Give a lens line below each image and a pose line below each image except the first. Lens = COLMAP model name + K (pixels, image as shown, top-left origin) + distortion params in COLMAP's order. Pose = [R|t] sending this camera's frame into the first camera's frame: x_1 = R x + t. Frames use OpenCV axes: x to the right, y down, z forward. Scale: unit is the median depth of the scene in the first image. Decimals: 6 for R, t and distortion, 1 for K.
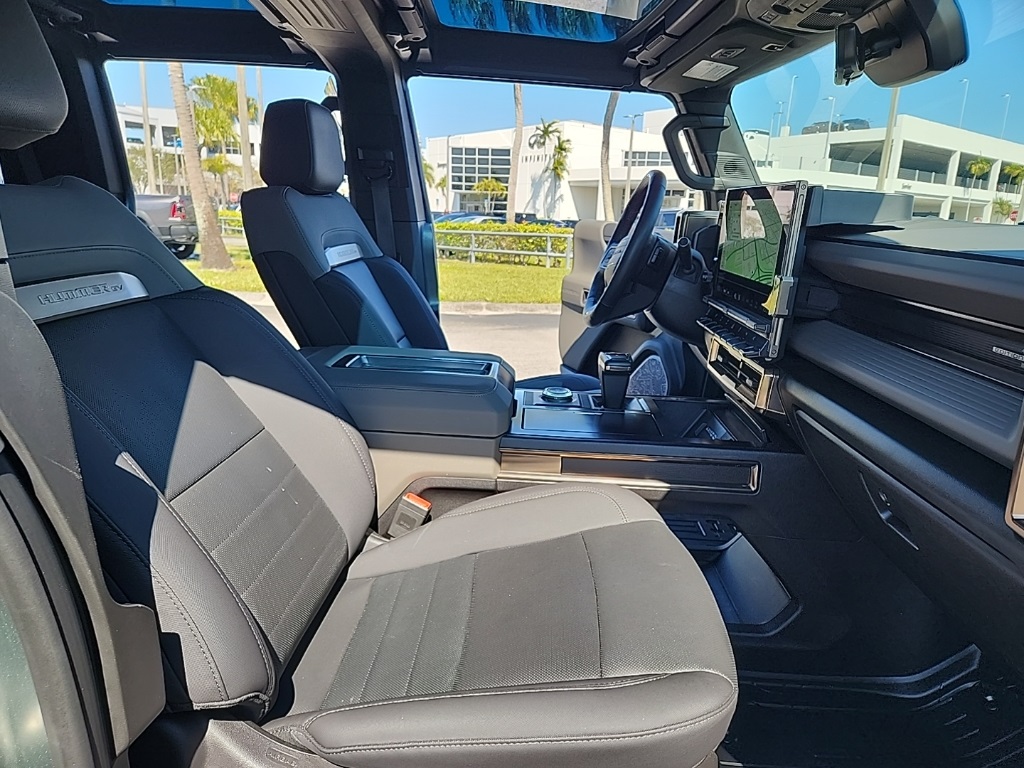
lens RADIAL K [[689.4, 0, 505.5], [0, 689.4, 394.6], [0, 0, 1]] dist [0.054648, -0.042498]
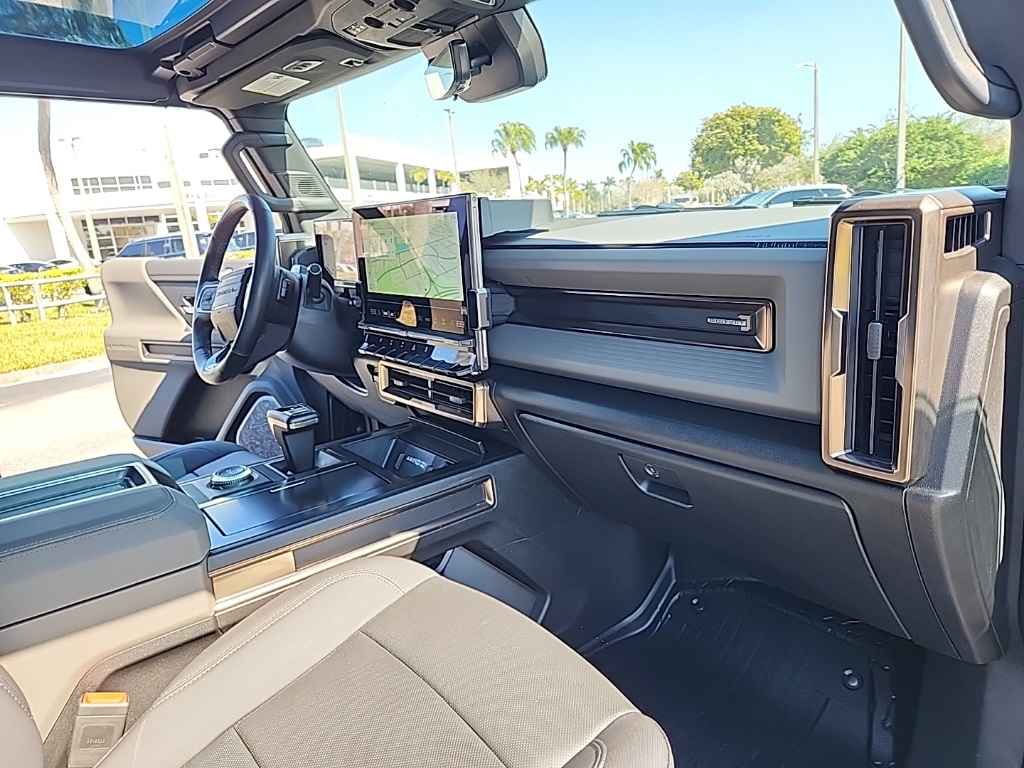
lens RADIAL K [[689.4, 0, 518.5], [0, 689.4, 379.0], [0, 0, 1]] dist [0.054648, -0.042498]
pose [[0.752617, -0.243387, 0.611826, -0.100585], [0.270130, 0.961514, 0.050203, -0.042748], [-0.600498, 0.127488, 0.789398, 0.110186]]
